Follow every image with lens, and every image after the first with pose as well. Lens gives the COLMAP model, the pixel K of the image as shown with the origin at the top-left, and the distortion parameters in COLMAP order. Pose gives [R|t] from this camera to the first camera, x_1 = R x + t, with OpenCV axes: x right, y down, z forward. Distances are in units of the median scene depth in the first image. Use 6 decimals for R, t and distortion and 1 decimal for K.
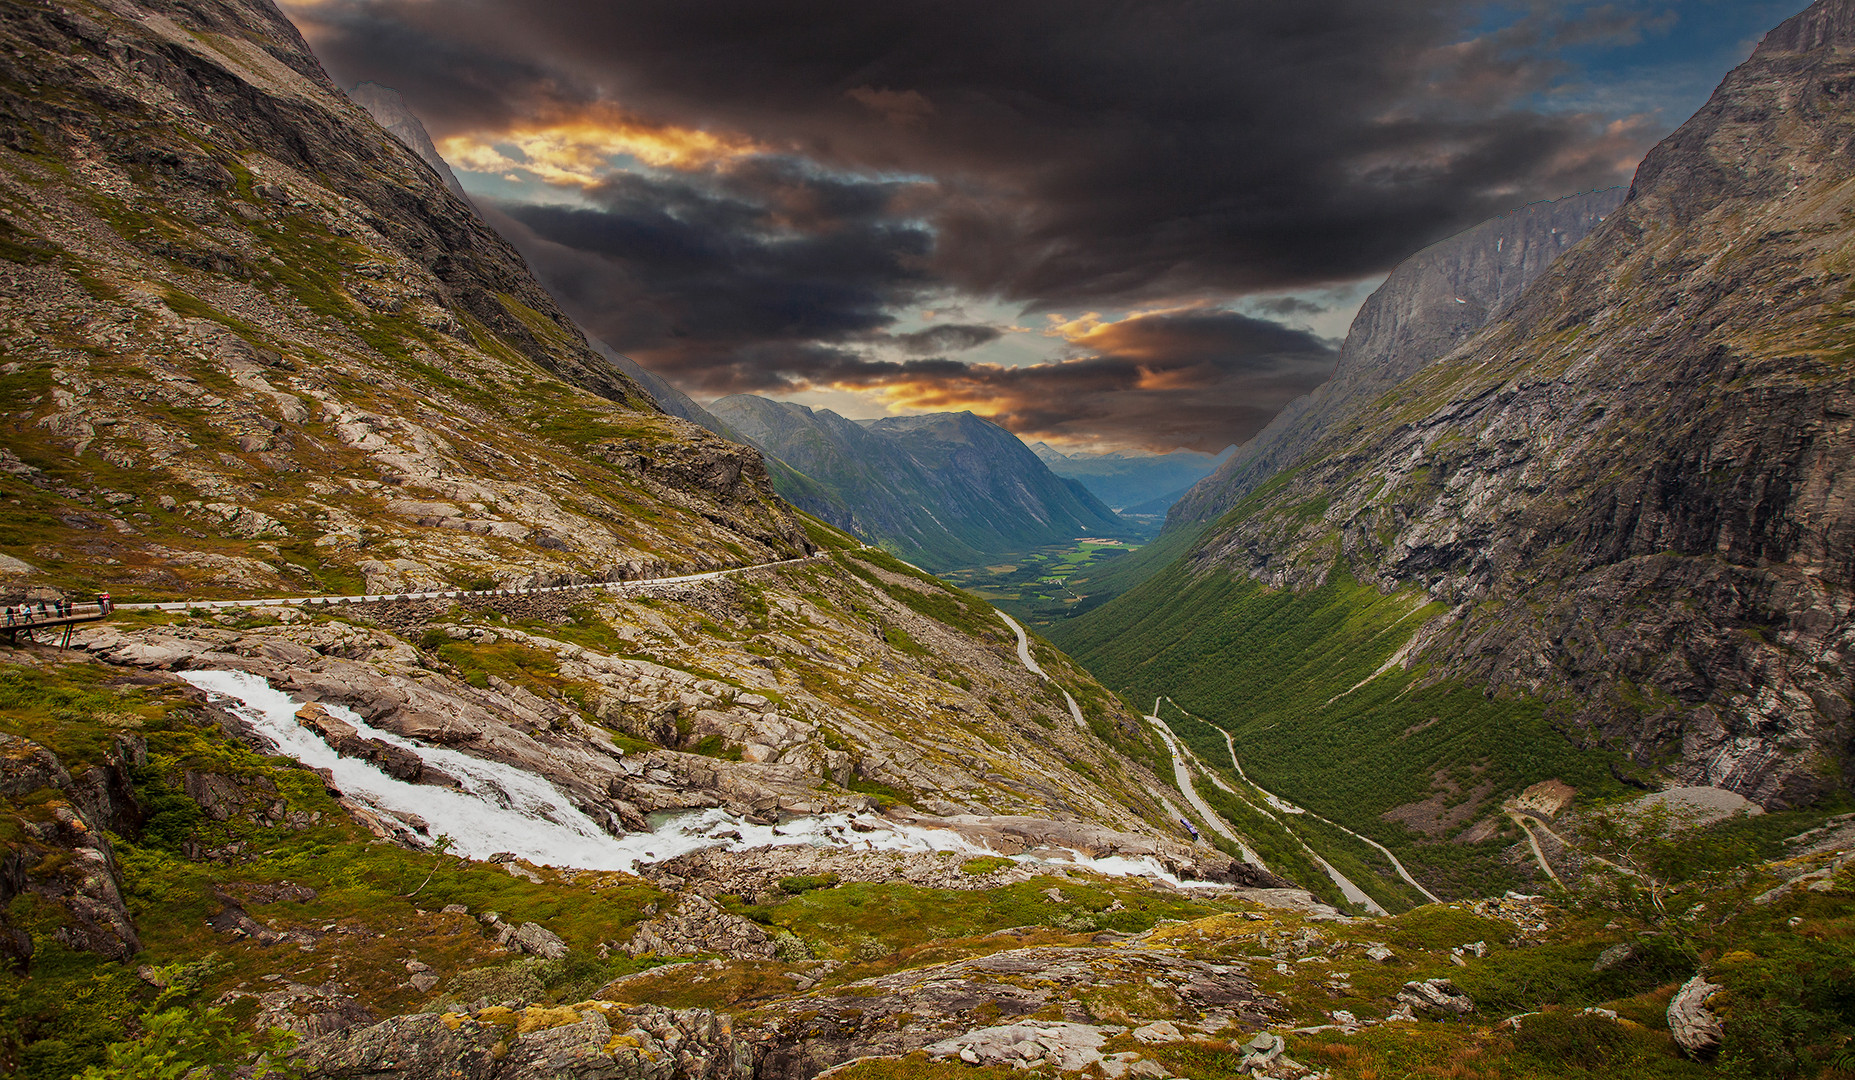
lens RADIAL K [[838.1, 0, 954.5], [0, 838.1, 618.7], [0, 0, 1]] dist [-0.019848, 0.003116]
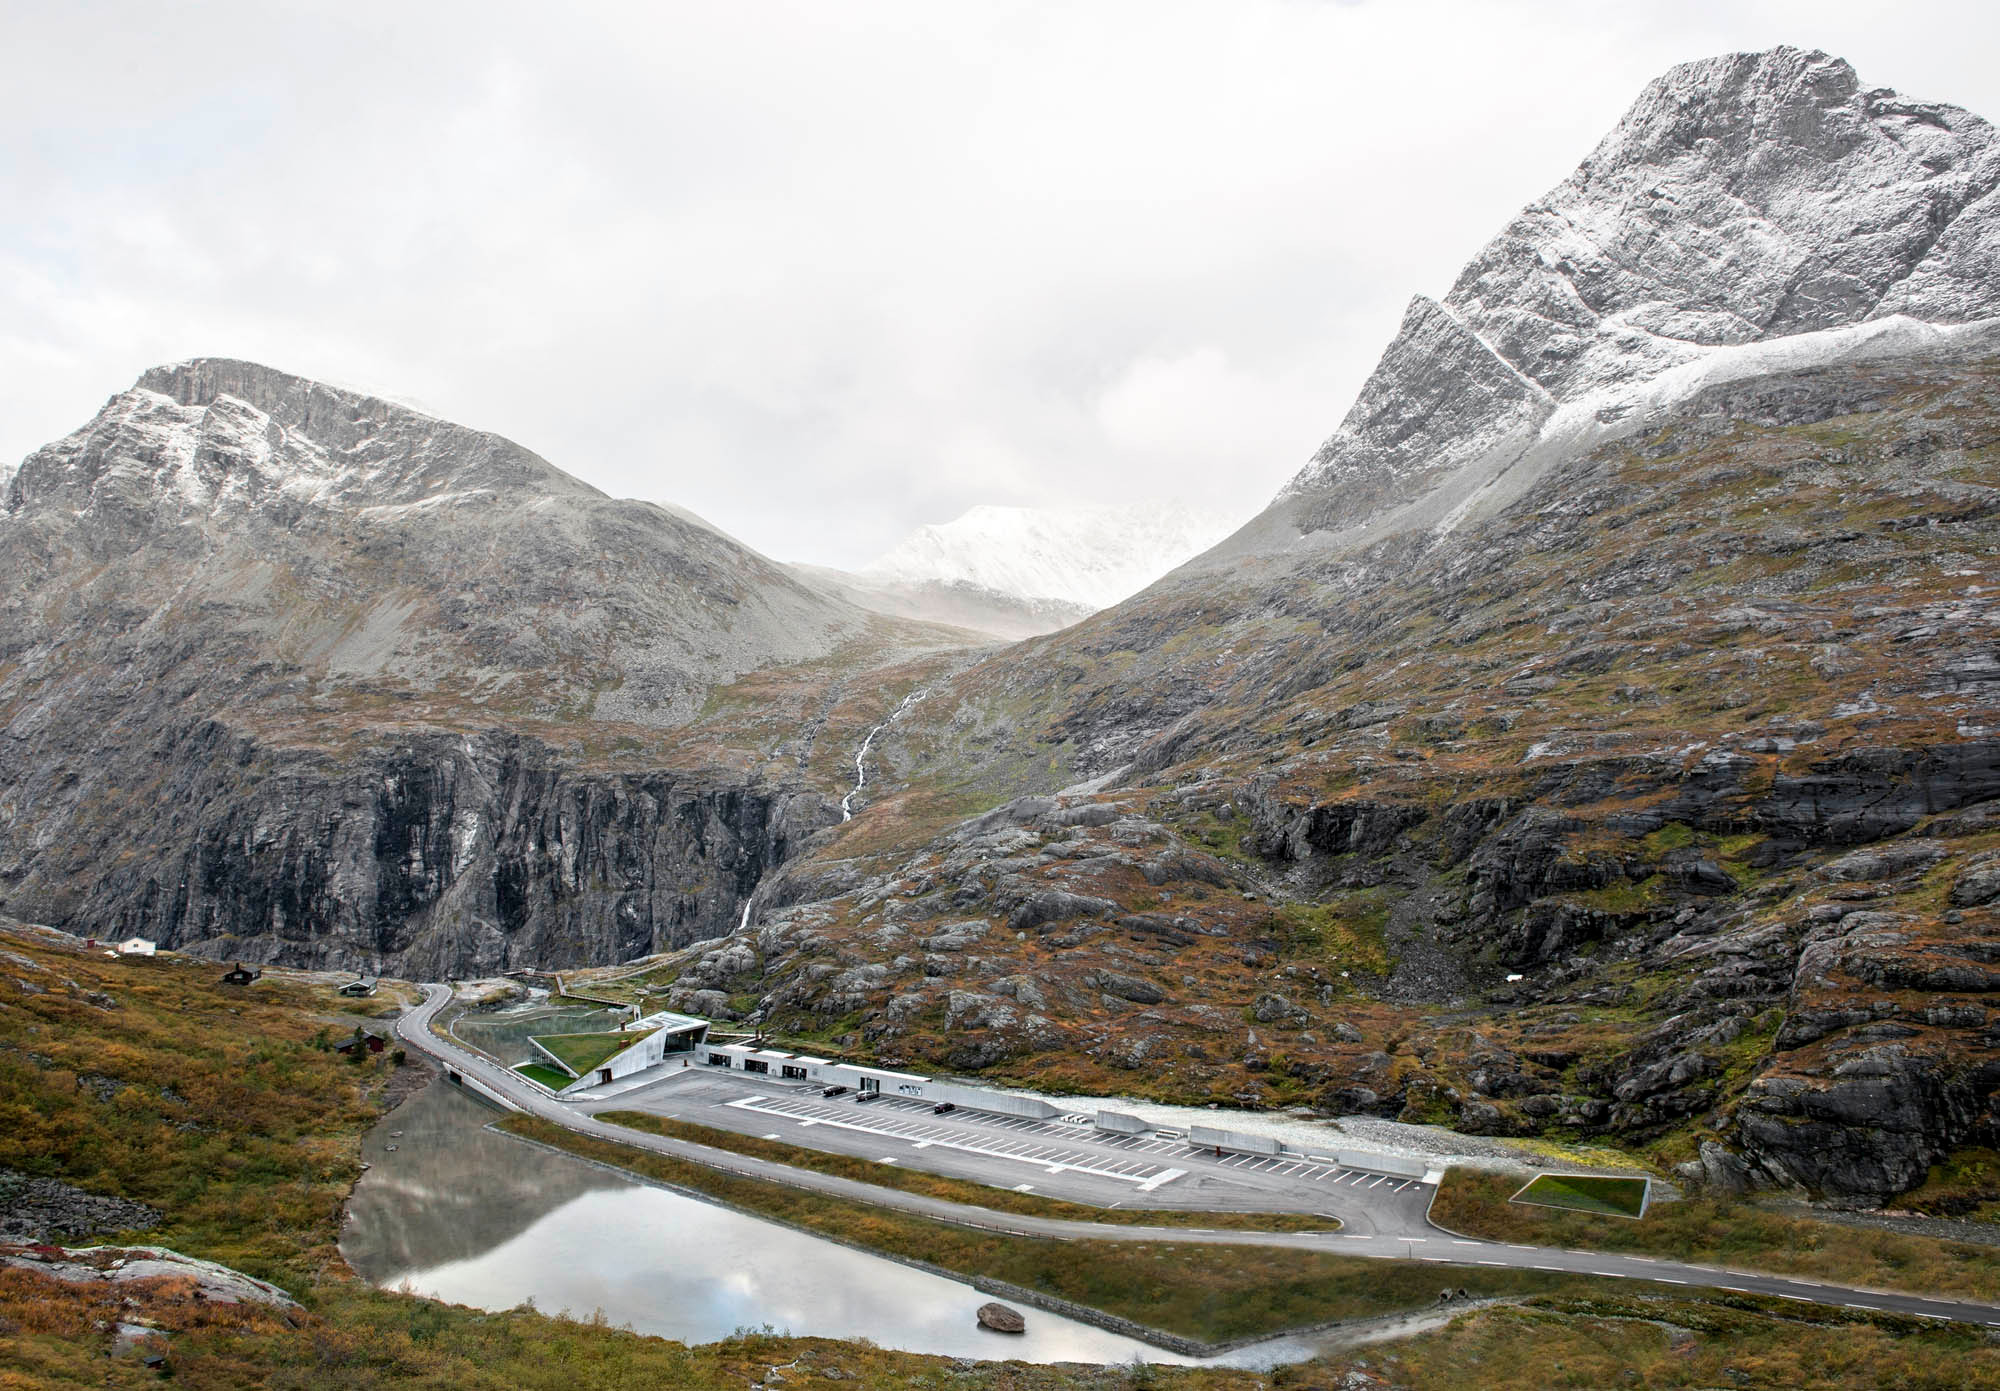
lens RADIAL K [[1200.4, 0, 1018.6], [0, 1200.4, 700.4], [0, 0, 1]] dist [-0.024487, -0.004466]
pose [[0.147237, 0.099202, 0.984114, -0.399016], [0.182746, 0.975100, -0.125635, -0.003853], [-0.972073, 0.198341, 0.125443, -0.143591]]
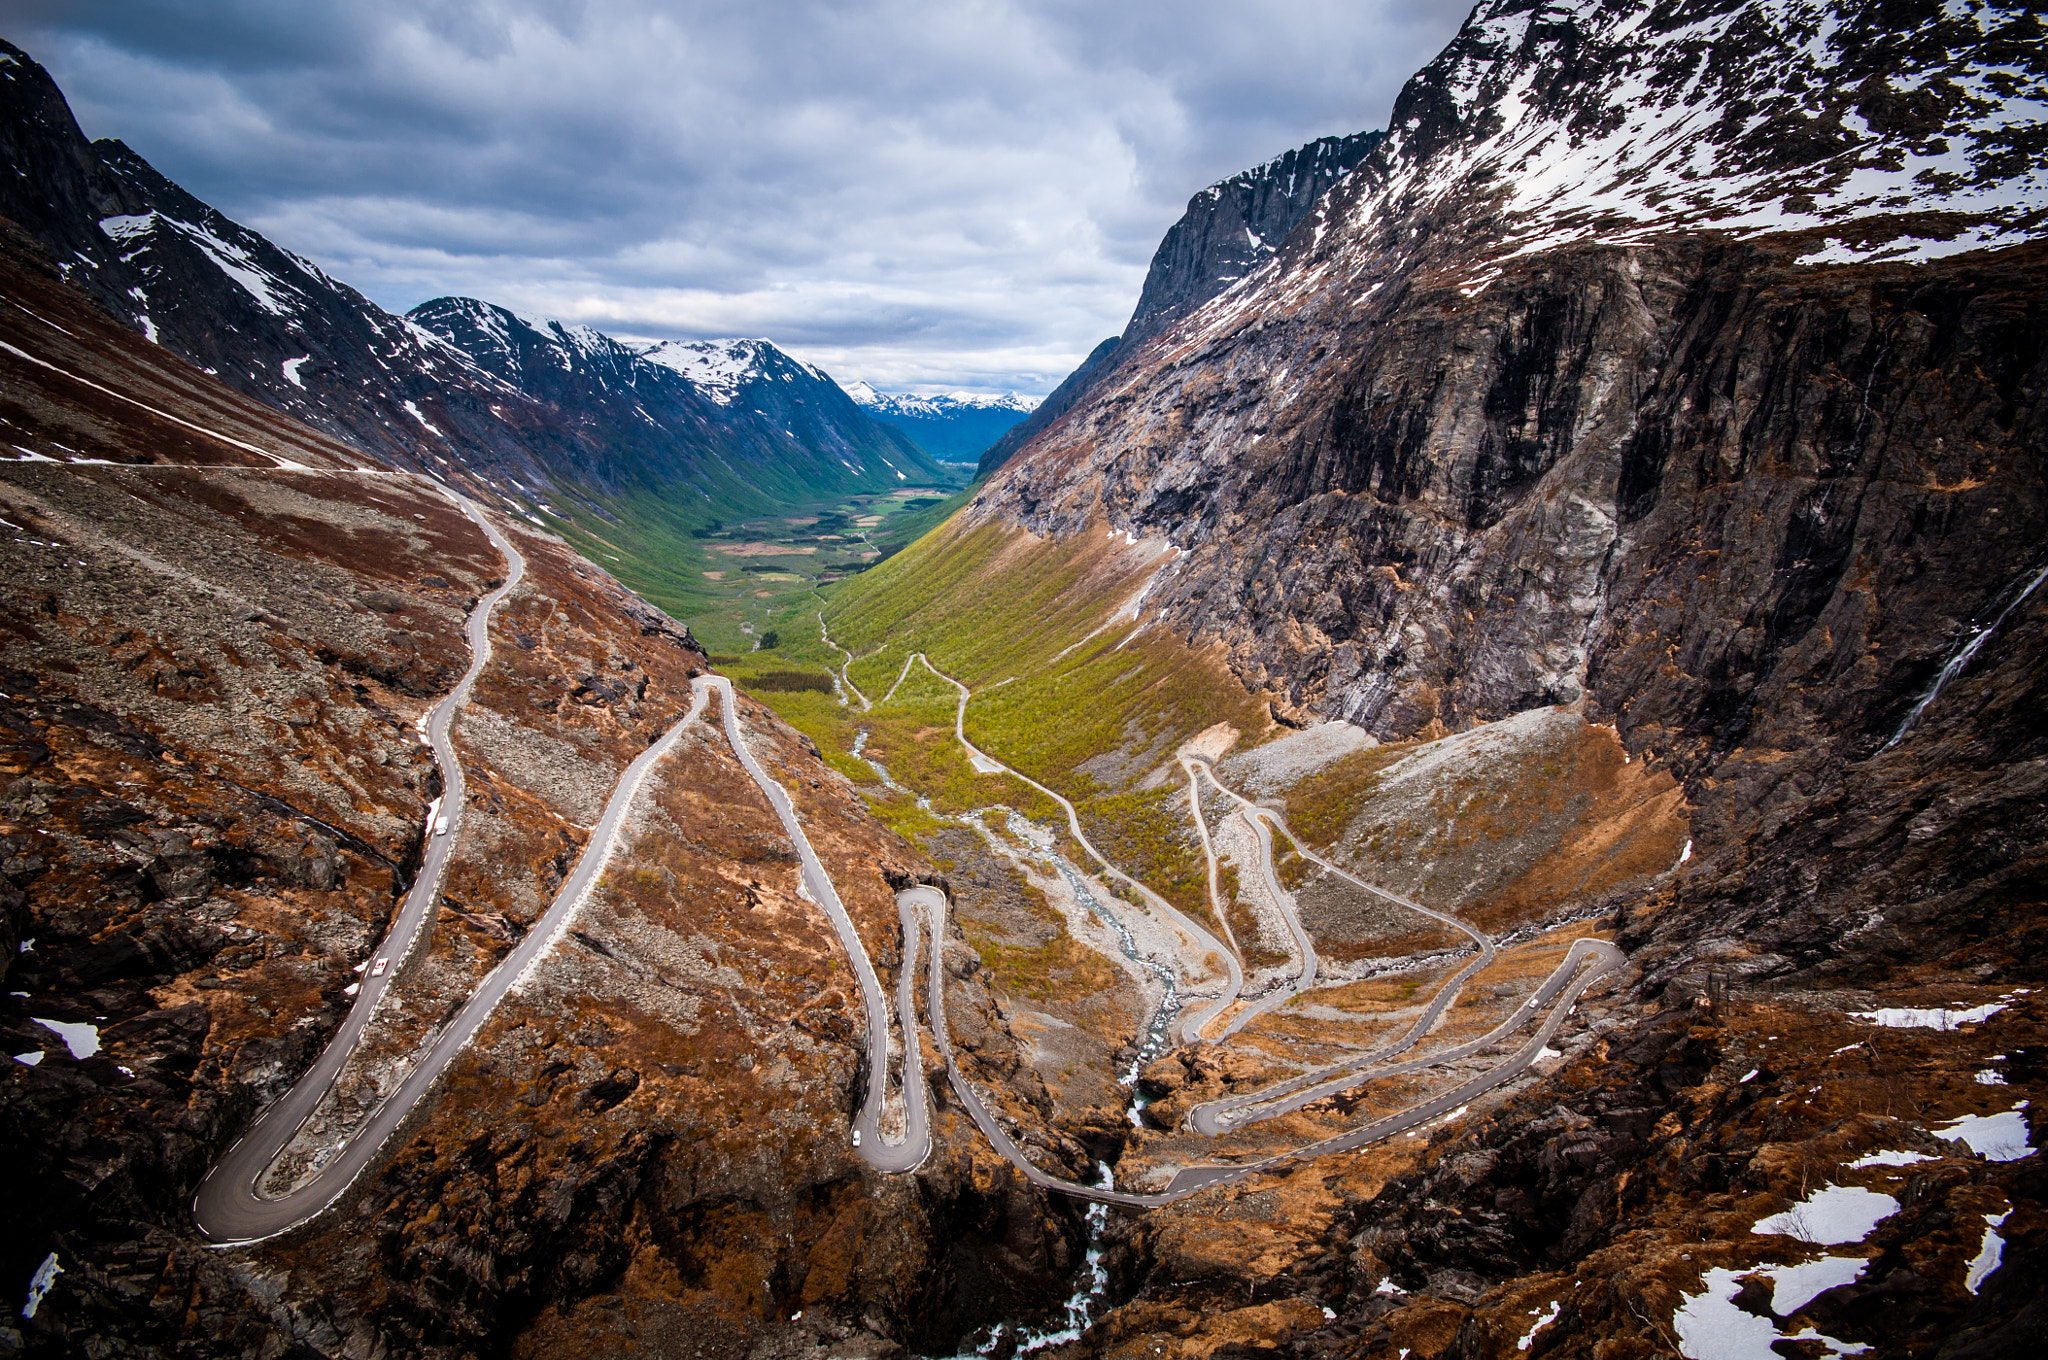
lens RADIAL K [[876.6, 0, 1041.1], [0, 876.6, 685.6], [0, 0, 1]] dist [-0.003478, -0.005839]
pose [[0.967119, -0.046687, 0.250004, 0.238215], [0.016050, 0.992251, 0.123211, 0.016098], [-0.253819, -0.115147, 0.960374, 0.049559]]
